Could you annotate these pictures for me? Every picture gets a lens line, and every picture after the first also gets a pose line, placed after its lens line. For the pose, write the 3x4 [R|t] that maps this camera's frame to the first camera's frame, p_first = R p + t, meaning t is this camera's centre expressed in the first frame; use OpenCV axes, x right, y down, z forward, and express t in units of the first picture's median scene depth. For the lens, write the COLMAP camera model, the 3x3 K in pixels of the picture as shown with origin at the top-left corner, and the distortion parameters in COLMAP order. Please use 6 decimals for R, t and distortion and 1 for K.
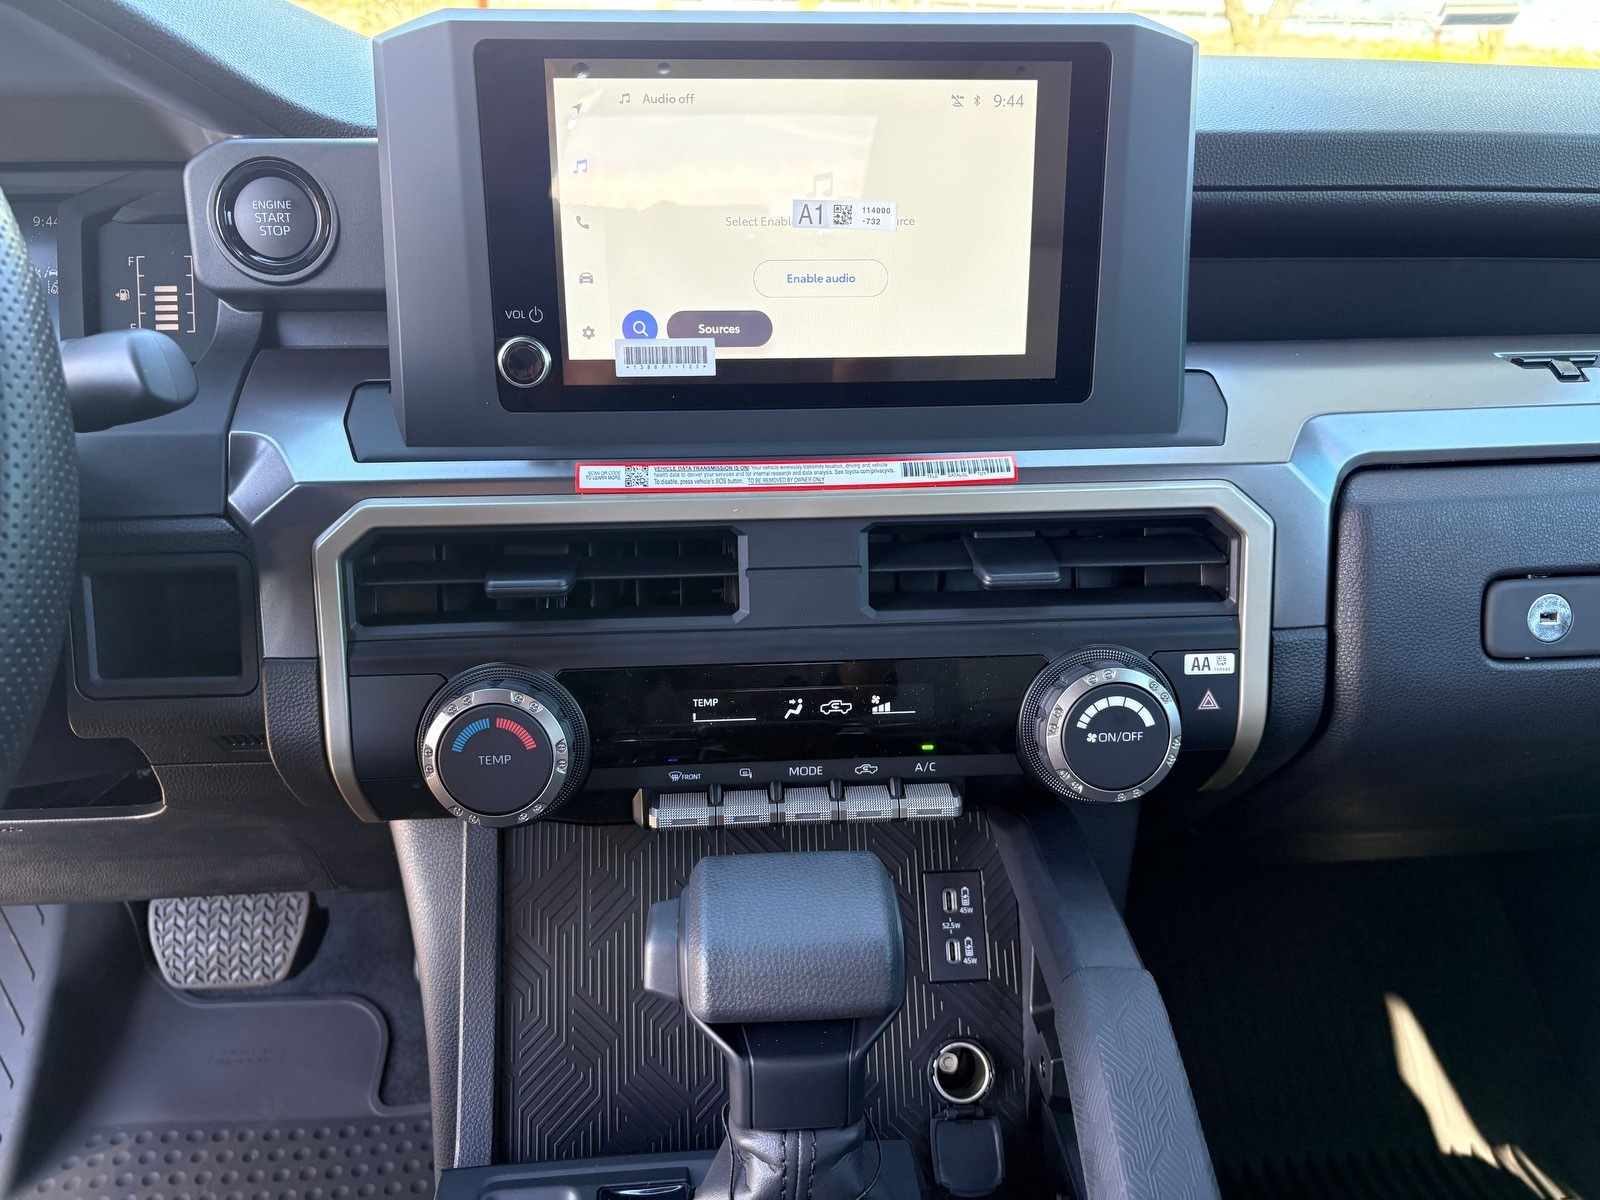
lens RADIAL K [[1219.2, 0, 798.1], [0, 1219.2, 597.4], [0, 0, 1]] dist [0.037778, -0.052099]
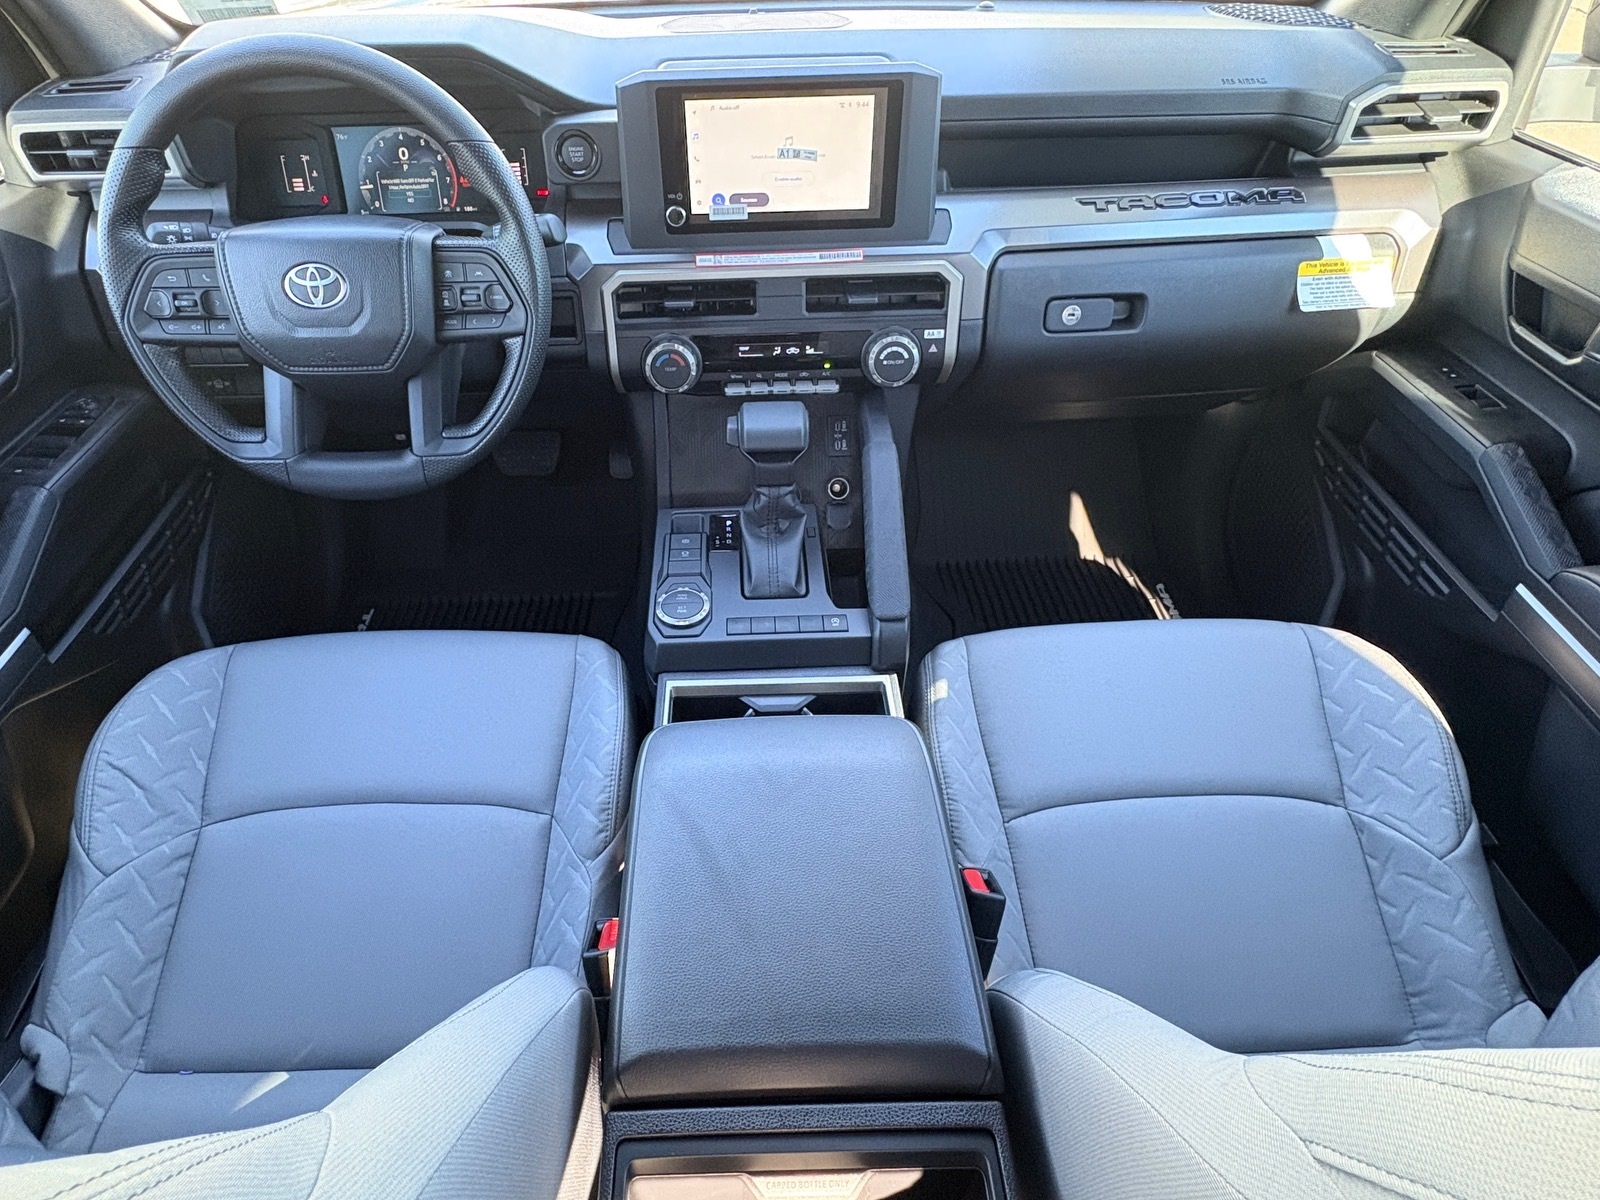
lens RADIAL K [[879.1, 0, 753.9], [0, 879.1, 590.6], [0, 0, 1]] dist [-0.001732, 0.003082]
pose [[0.998356, 0.019786, -0.053794, 0.061230], [0.000944, 0.932722, 0.360594, -0.116395], [0.057309, -0.360052, 0.931170, -1.011042]]
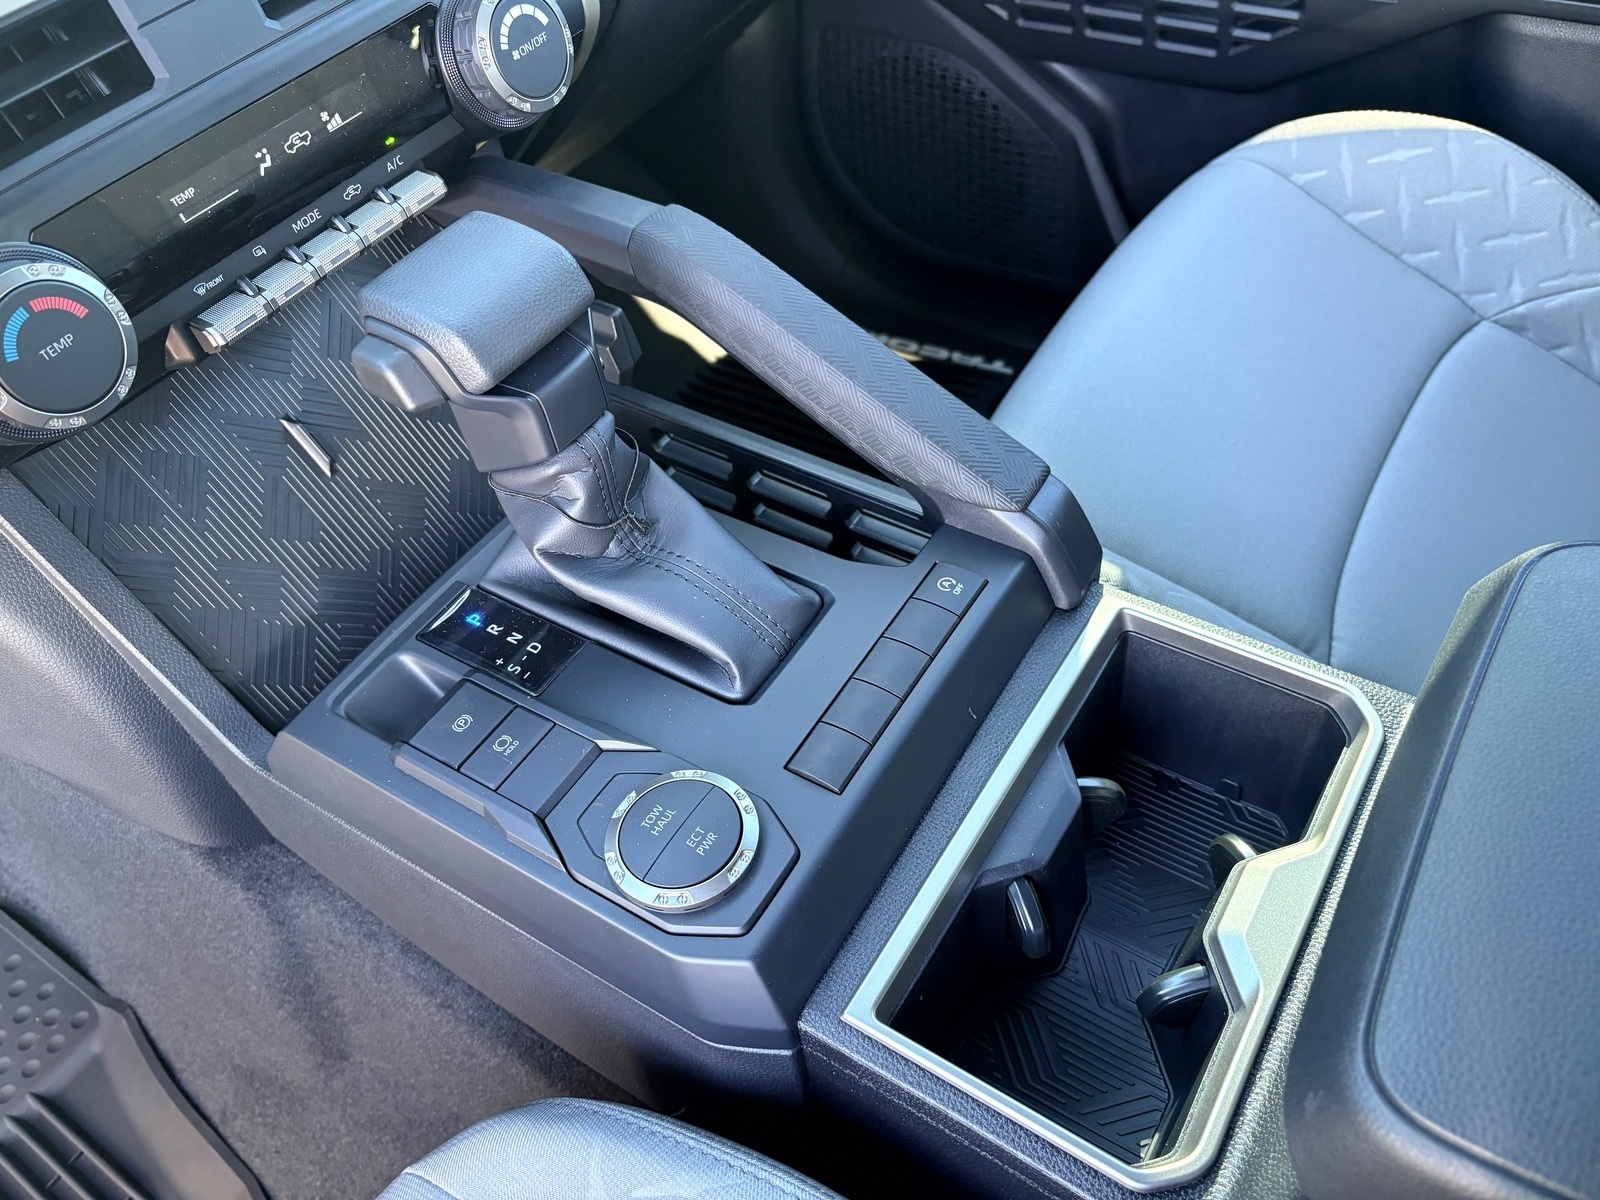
lens RADIAL K [[1219.2, 0, 787.7], [0, 1219.2, 595.7], [0, 0, 1]] dist [0.037778, -0.052099]
pose [[0.603122, -0.625826, 0.494556, -0.449033], [0.381299, 0.770792, 0.510383, 0.019658], [-0.700611, -0.119250, 0.703508, -0.002416]]
